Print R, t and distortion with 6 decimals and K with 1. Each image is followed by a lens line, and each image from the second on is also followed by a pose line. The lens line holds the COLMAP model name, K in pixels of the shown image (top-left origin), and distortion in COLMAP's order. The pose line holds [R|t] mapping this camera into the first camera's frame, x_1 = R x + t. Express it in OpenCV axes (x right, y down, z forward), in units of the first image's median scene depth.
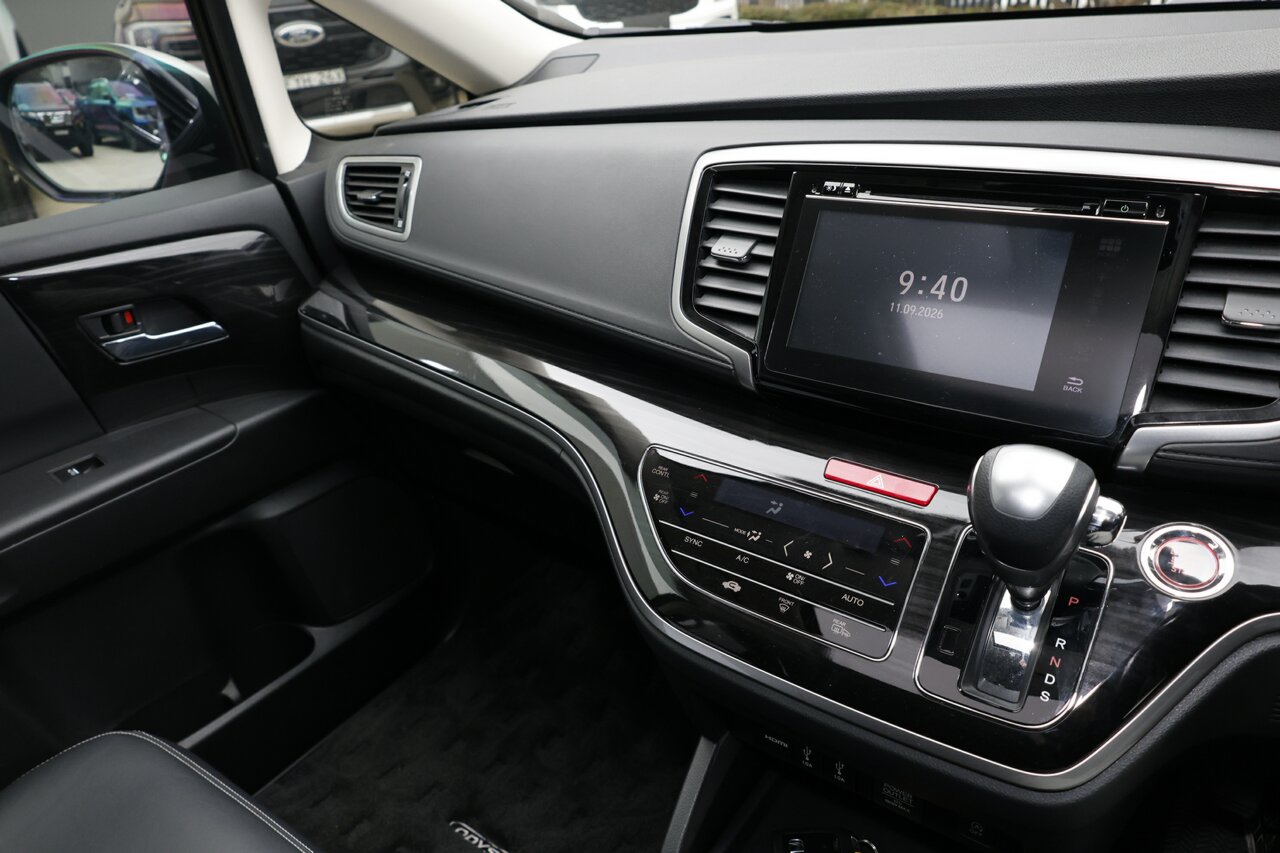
lens RADIAL K [[917.1, 0, 632.6], [0, 917.1, 422.2], [0, 0, 1]] dist [0.004088, 0.002814]
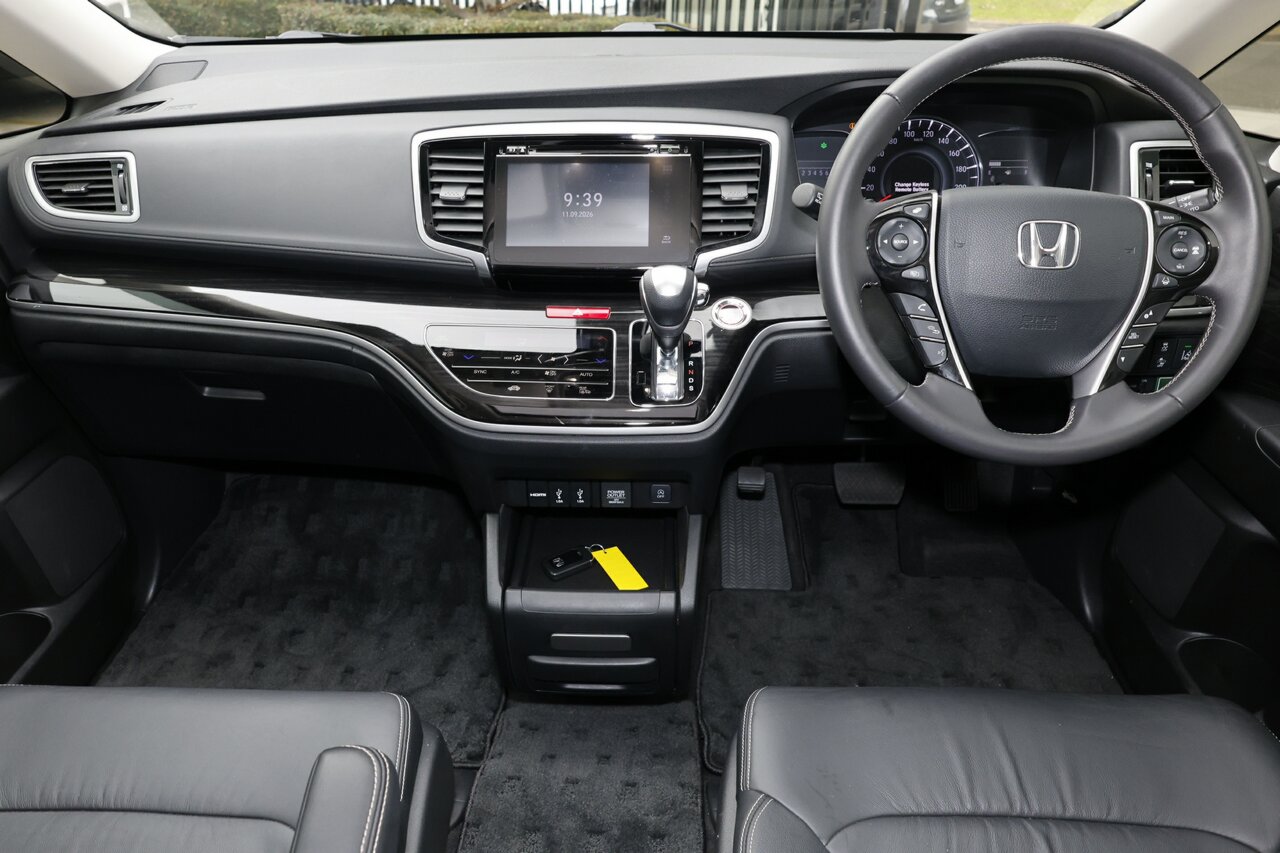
lens RADIAL K [[884.7, 0, 633.2], [0, 884.7, 420.7], [0, 0, 1]] dist [-0.007443, 0.010636]
pose [[0.819580, -0.204912, 0.535070, -0.542765], [0.203834, 0.977043, 0.061954, 0.166414], [-0.535482, 0.058289, 0.842533, -0.434456]]
